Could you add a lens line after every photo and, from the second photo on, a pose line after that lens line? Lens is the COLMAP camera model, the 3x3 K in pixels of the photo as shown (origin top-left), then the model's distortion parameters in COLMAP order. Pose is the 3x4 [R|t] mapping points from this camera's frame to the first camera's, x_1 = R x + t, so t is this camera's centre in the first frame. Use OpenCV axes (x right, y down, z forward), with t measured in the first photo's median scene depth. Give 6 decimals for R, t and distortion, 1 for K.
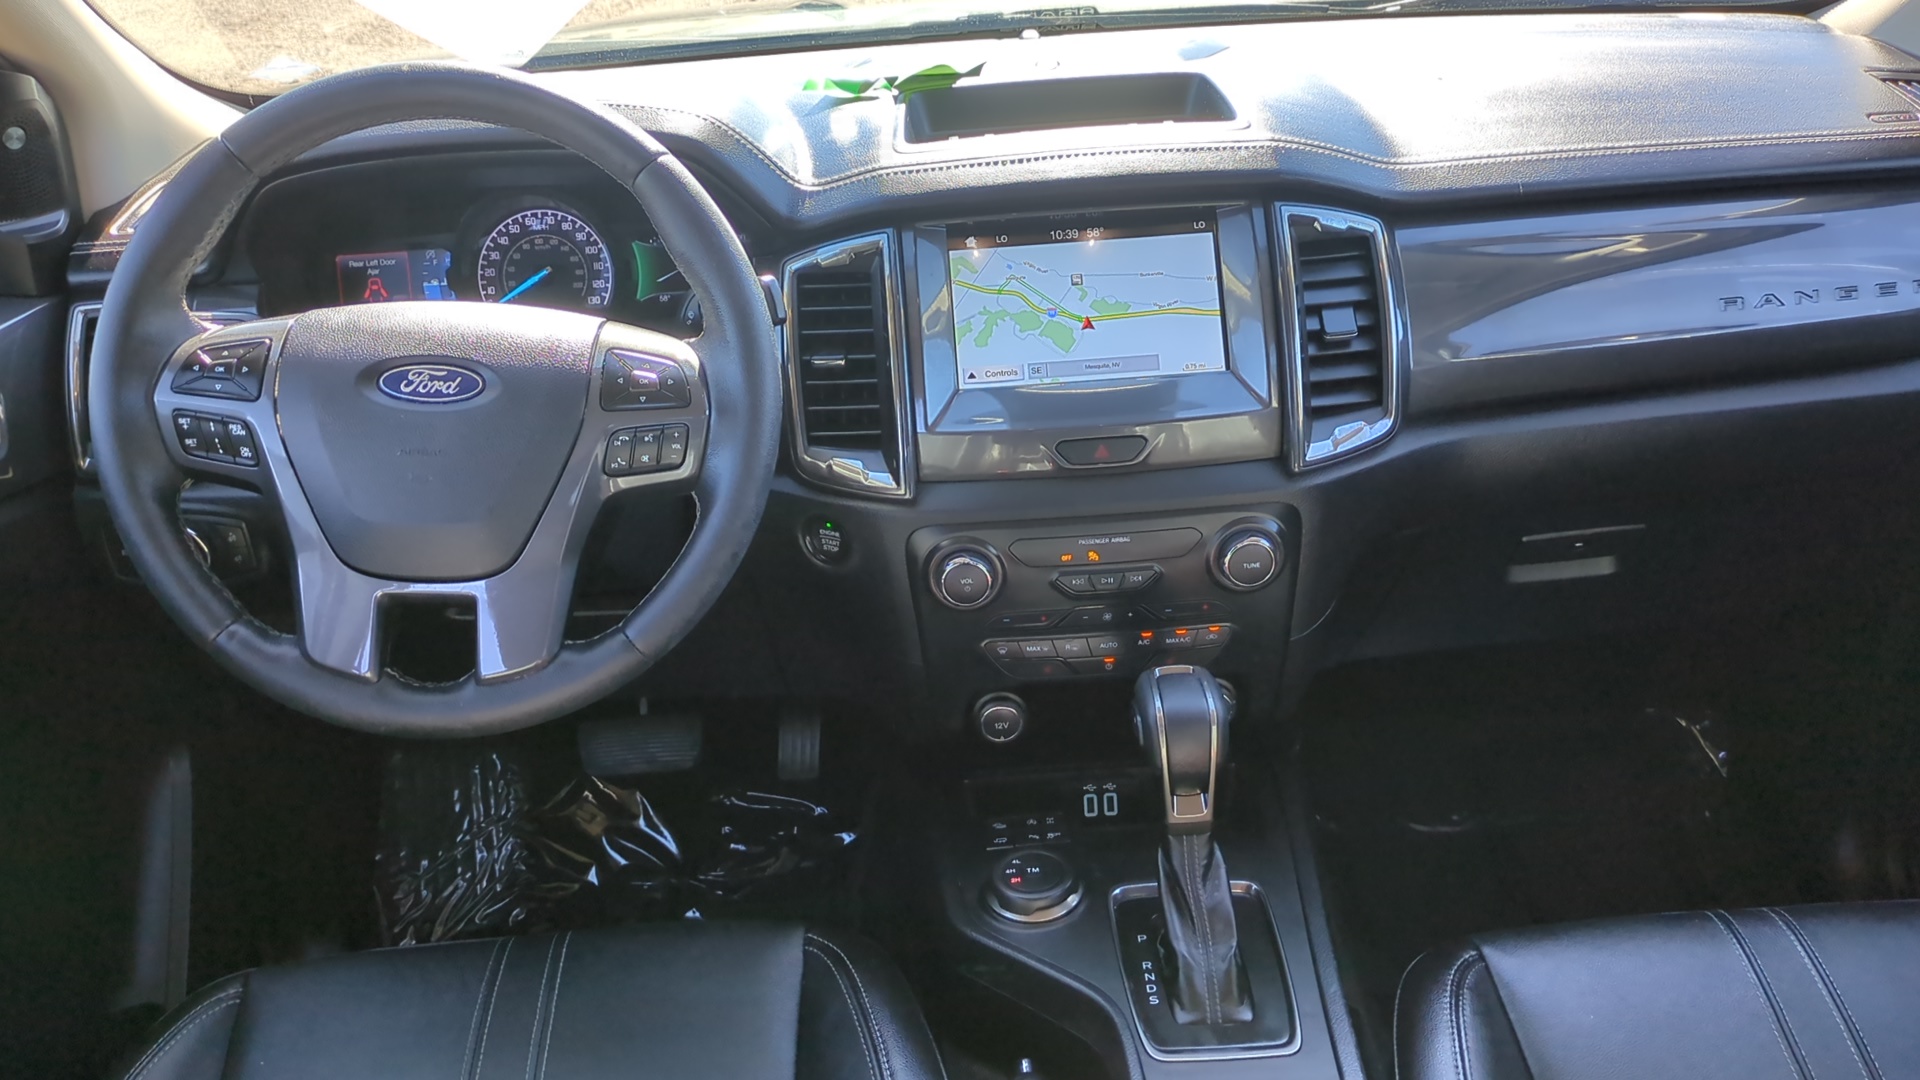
lens RADIAL K [[1655.4, 0, 968.3], [0, 1655.4, 540.7], [0, 0, 1]] dist [0.037700, -0.010228]
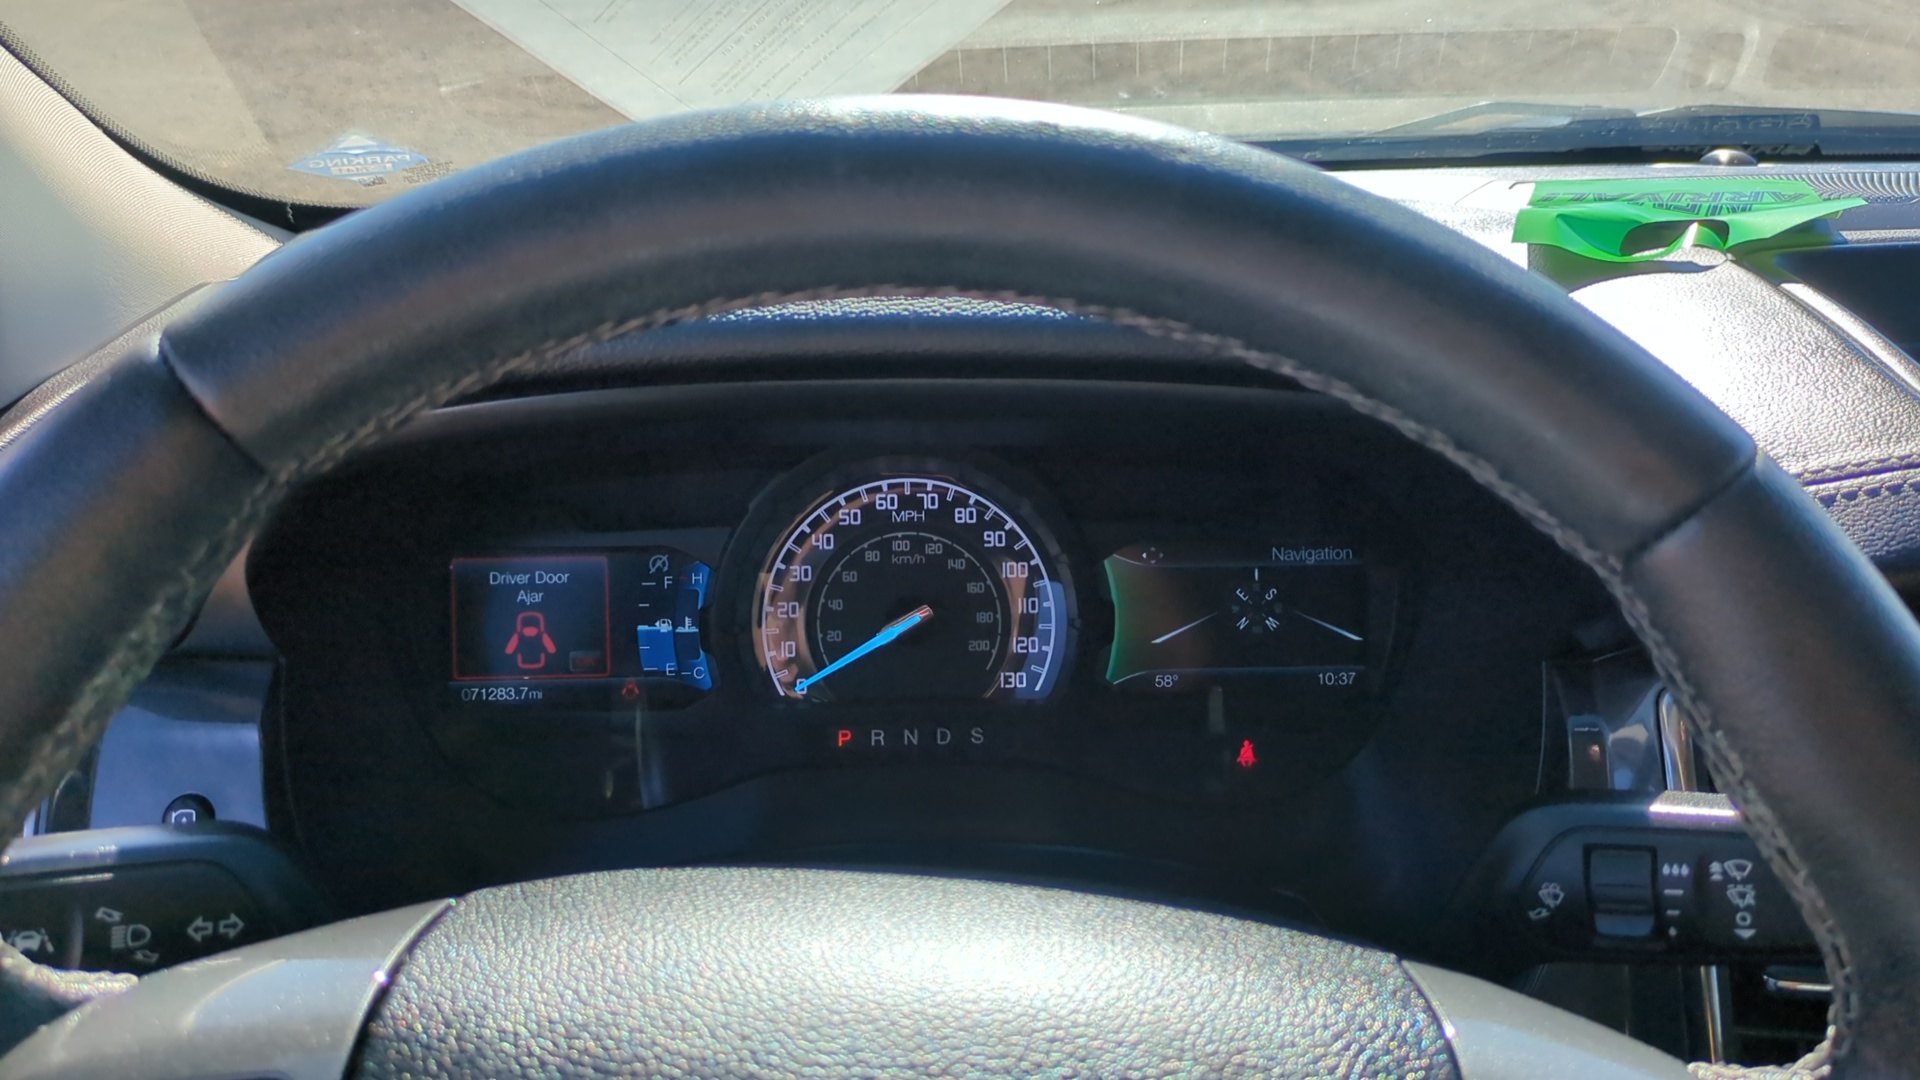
lens RADIAL K [[1655.4, 0, 968.3], [0, 1655.4, 540.7], [0, 0, 1]] dist [0.037700, -0.010228]
pose [[0.998892, 0.046987, -0.002776, -0.239658], [-0.047049, 0.995030, -0.087754, -0.143461], [-0.001361, 0.087787, 0.996138, 0.554655]]
